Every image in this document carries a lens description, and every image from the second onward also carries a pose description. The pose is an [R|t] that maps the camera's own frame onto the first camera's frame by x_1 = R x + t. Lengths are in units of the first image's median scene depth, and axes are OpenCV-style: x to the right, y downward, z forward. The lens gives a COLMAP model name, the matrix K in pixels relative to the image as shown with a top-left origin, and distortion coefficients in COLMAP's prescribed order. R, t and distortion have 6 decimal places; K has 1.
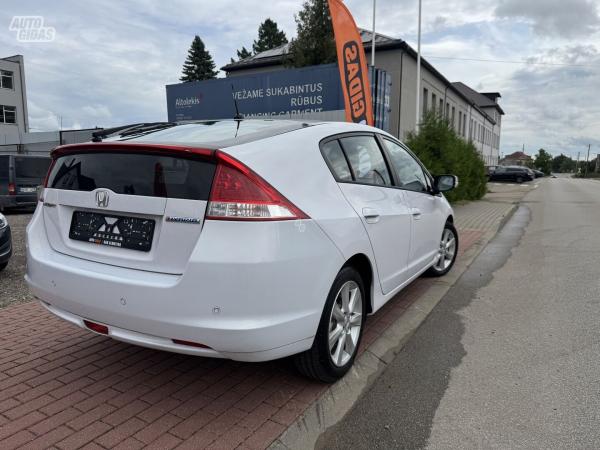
lens RADIAL K [[435.3, 0, 282.8], [0, 435.3, 228.0], [0, 0, 1]] dist [-0.003318, -0.002916]
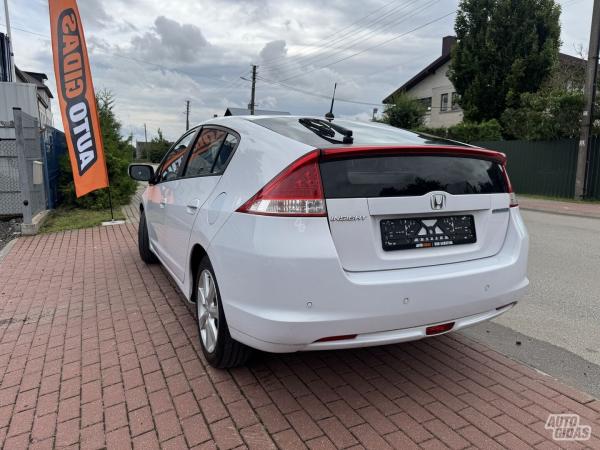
lens RADIAL K [[435.3, 0, 282.8], [0, 435.3, 228.0], [0, 0, 1]] dist [-0.003318, -0.002916]
pose [[0.570039, -0.146720, 0.808411, -1.392830], [0.116608, 0.988414, 0.097165, -0.140735], [-0.813300, 0.038880, 0.580544, 0.688459]]
